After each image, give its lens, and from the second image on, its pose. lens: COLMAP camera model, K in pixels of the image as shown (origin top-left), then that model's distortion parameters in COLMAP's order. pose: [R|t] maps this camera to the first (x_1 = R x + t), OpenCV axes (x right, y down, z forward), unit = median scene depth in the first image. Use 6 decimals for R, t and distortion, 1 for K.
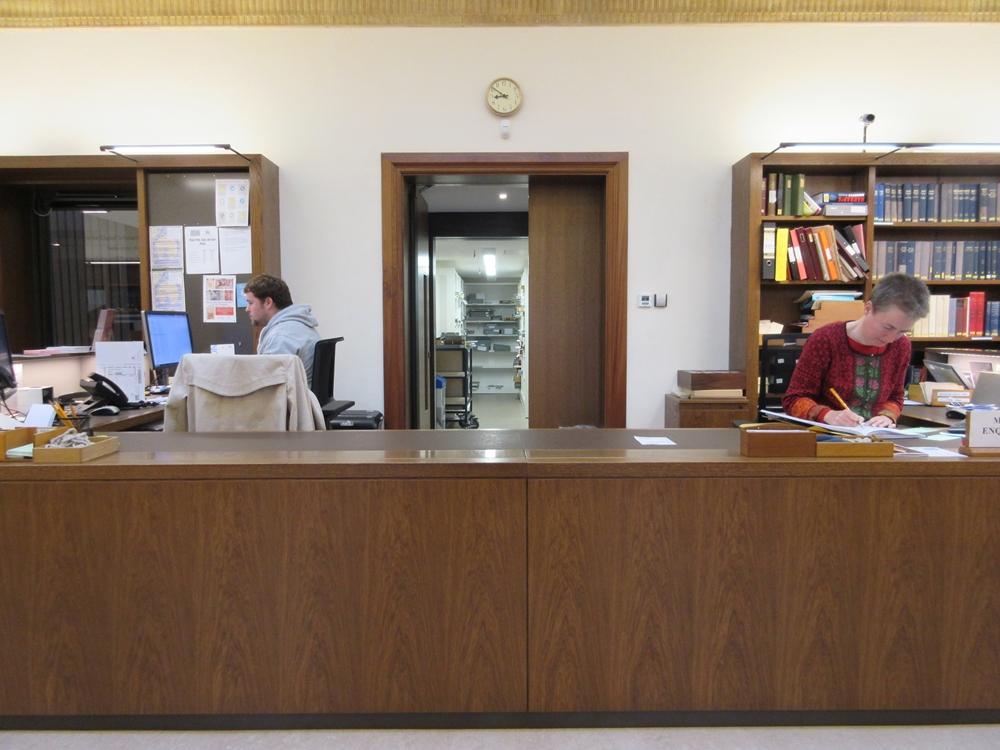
lens RADIAL K [[787.7, 0, 500.0], [0, 787.7, 375.0], [0, 0, 1]] dist [0.000871, -0.006540]
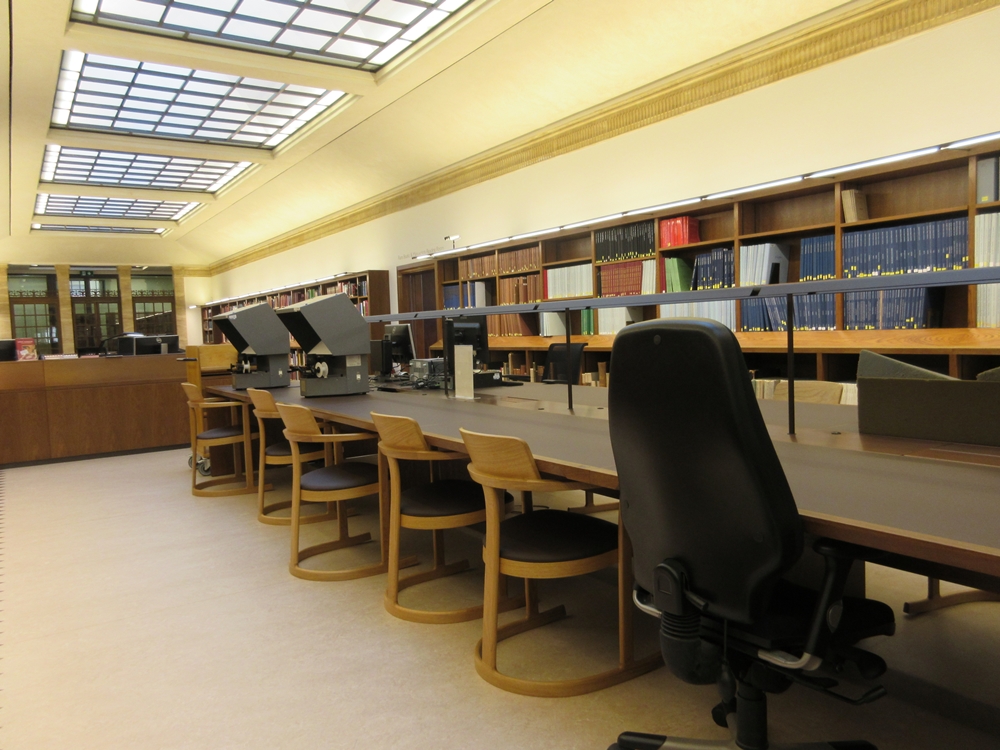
lens RADIAL K [[787.7, 0, 500.0], [0, 787.7, 375.0], [0, 0, 1]] dist [0.000871, -0.006540]
pose [[0.517030, 0.035981, -0.855211, 1.250209], [-0.028394, 0.999287, 0.024877, 0.003652], [0.855496, 0.011421, 0.517683, -0.023724]]
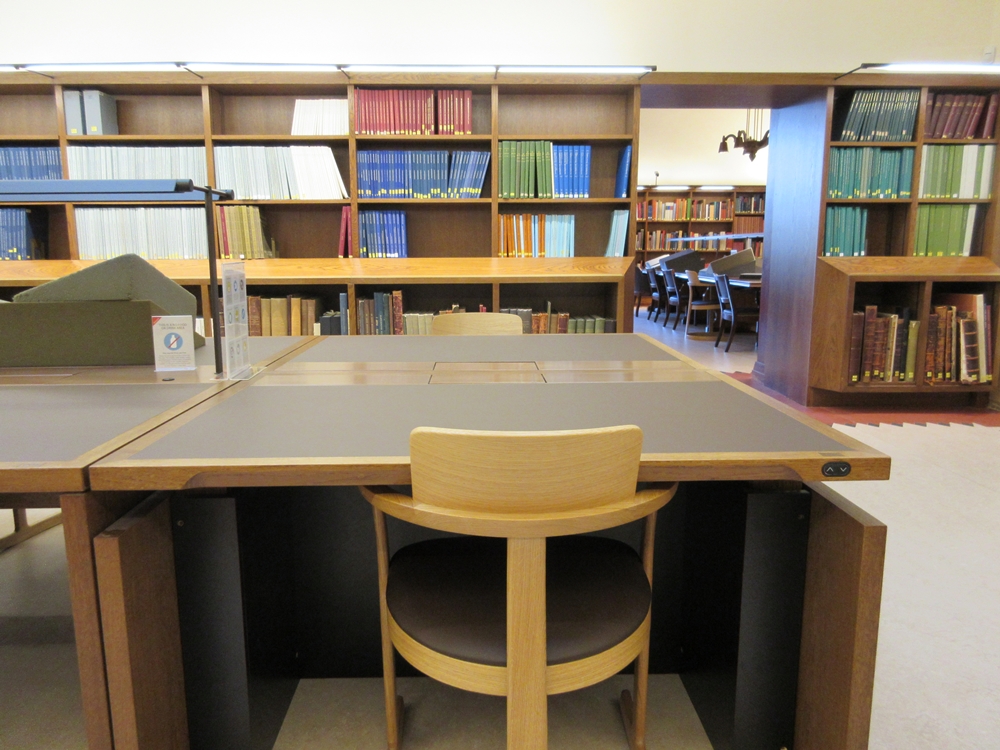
lens RADIAL K [[787.7, 0, 500.0], [0, 787.7, 375.0], [0, 0, 1]] dist [0.000871, -0.006540]
pose [[0.999835, -0.001239, 0.018127, 0.494092], [-0.000462, 0.995615, 0.093547, 0.013090], [-0.018163, -0.093540, 0.995450, -0.054757]]
